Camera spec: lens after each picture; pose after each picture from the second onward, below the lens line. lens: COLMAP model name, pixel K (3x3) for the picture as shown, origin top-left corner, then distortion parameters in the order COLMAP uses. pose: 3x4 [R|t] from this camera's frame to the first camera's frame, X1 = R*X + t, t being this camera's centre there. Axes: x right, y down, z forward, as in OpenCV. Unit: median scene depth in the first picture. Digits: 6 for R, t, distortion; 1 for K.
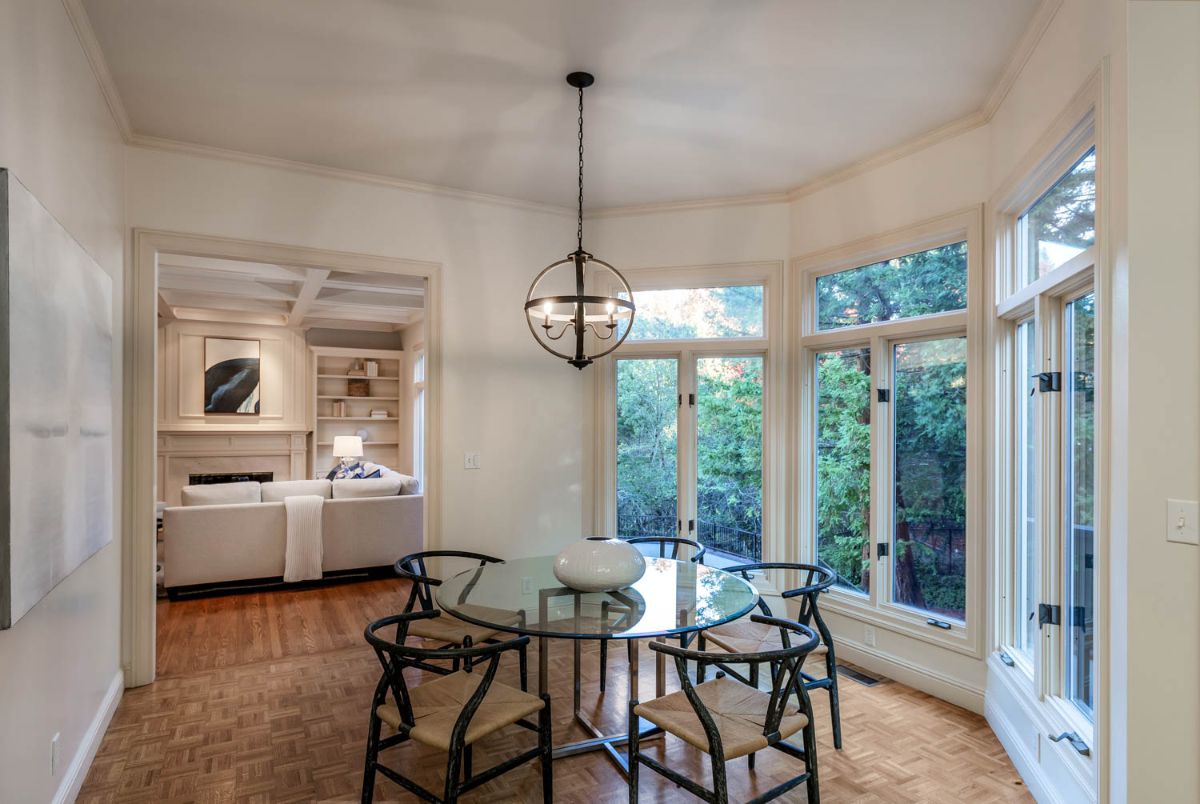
lens RADIAL K [[659.8, 0, 604.4], [0, 659.8, 410.7], [0, 0, 1]] dist [0.001177, -0.000259]
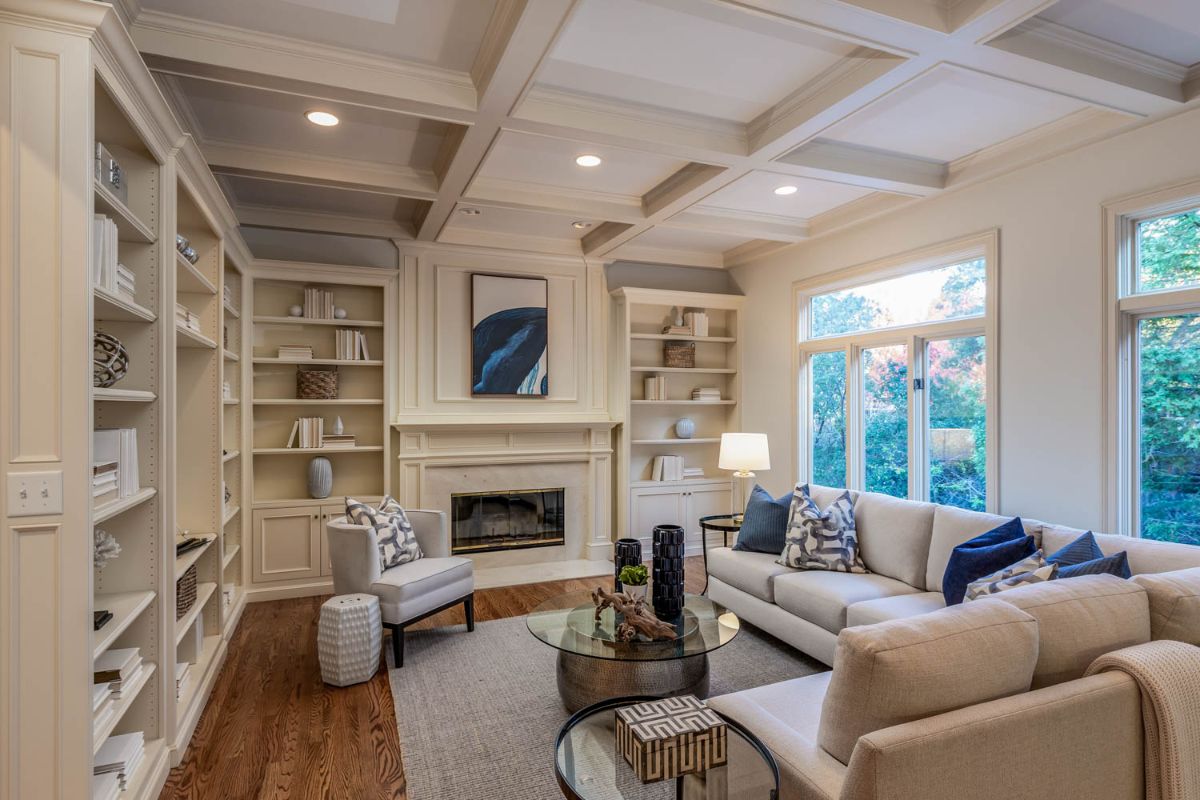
lens RADIAL K [[652.1, 0, 599.5], [0, 652.1, 402.1], [0, 0, 1]] dist [-0.006315, -0.000297]
pose [[0.994359, -0.008974, -0.105687, -0.386226], [0.009463, 0.999947, 0.004124, 0.007751], [0.105644, -0.005100, 0.994391, 0.369528]]
